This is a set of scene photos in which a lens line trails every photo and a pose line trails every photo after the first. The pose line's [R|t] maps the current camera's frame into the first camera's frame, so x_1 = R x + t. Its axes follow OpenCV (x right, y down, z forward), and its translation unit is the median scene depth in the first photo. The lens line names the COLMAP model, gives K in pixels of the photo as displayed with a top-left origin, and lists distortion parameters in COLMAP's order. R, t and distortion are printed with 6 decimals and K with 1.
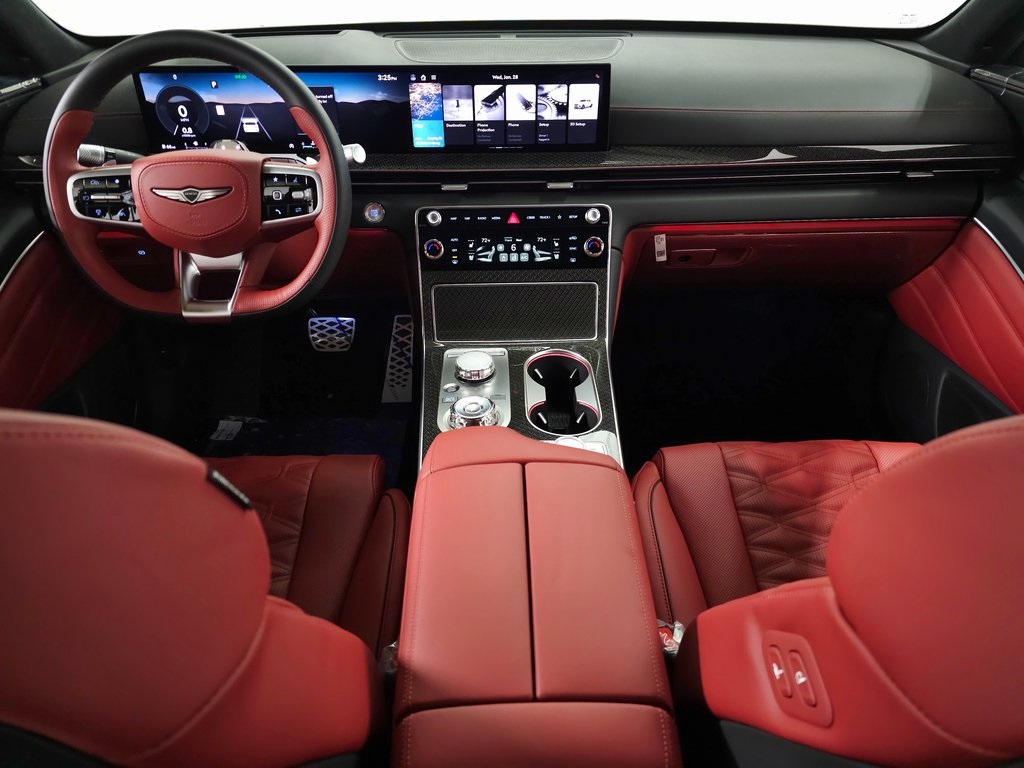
lens RADIAL K [[693.8, 0, 521.0], [0, 693.8, 391.4], [0, 0, 1]] dist [0.040400, -0.043028]
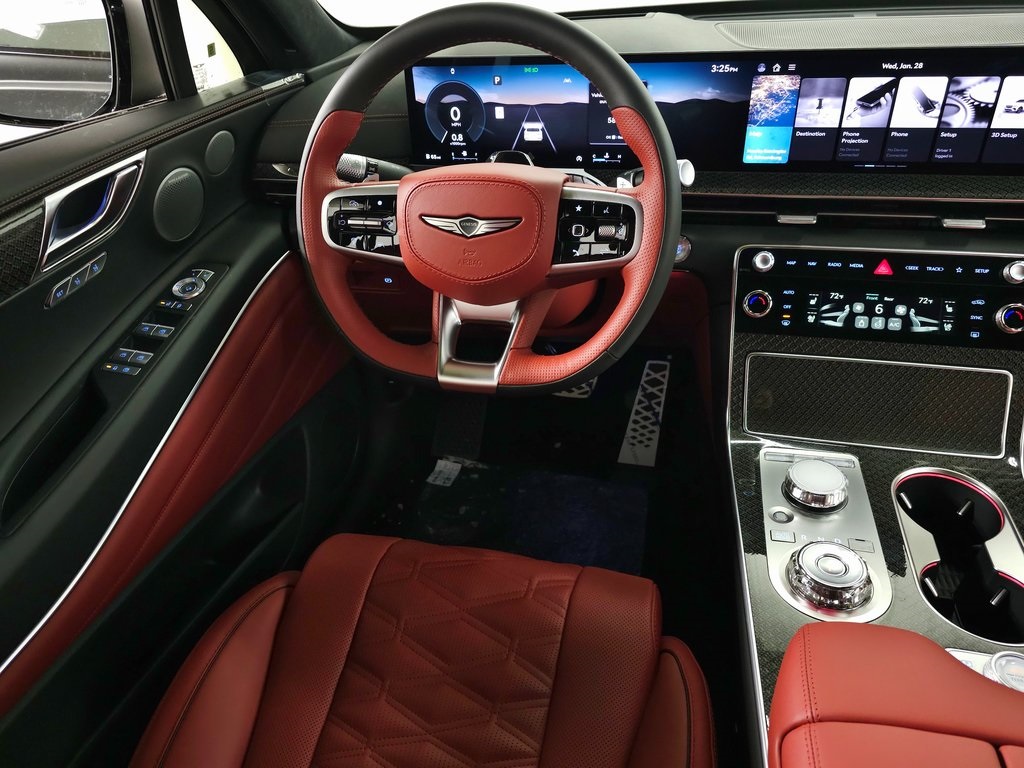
lens RADIAL K [[693.8, 0, 512.4], [0, 693.8, 376.9], [0, 0, 1]] dist [0.040400, -0.043028]
pose [[0.960335, 0.104279, -0.258616, -0.179175], [-0.110141, 0.993882, -0.008240, -0.097739], [0.256175, 0.036398, 0.965945, 0.247107]]
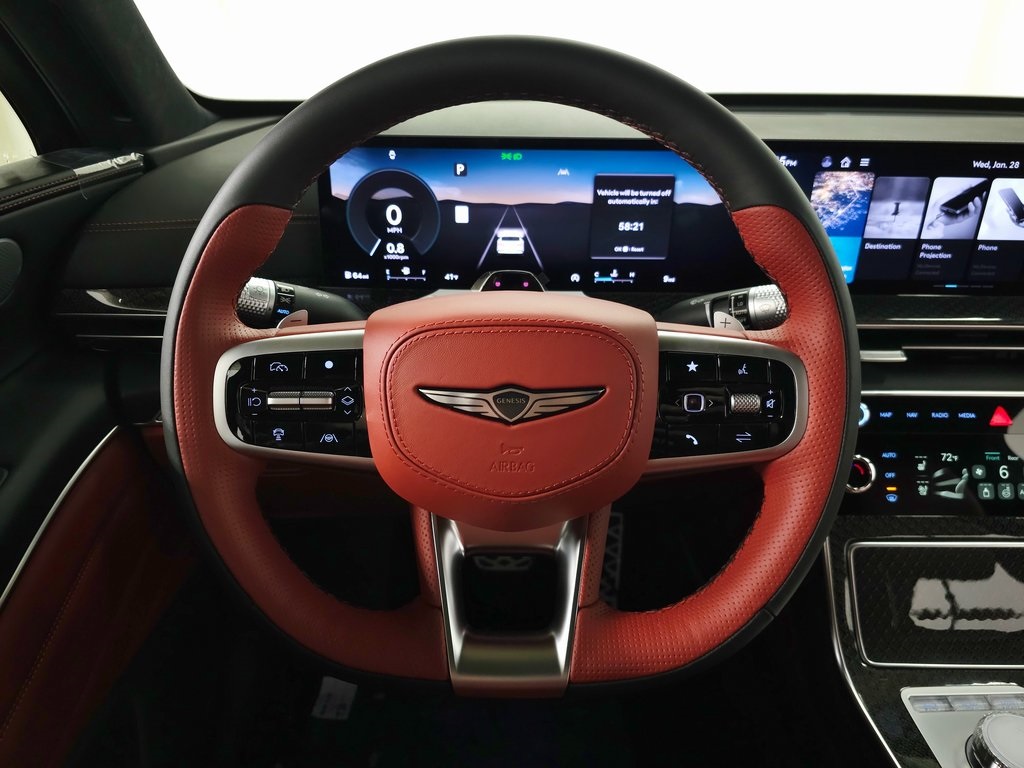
lens RADIAL K [[693.8, 0, 498.2], [0, 693.8, 369.7], [0, 0, 1]] dist [0.040400, -0.043028]
pose [[0.999477, 0.022846, -0.022866, -0.387959], [-0.026458, 0.984607, -0.172766, -0.188464], [0.018567, 0.173281, 0.984697, 0.483995]]
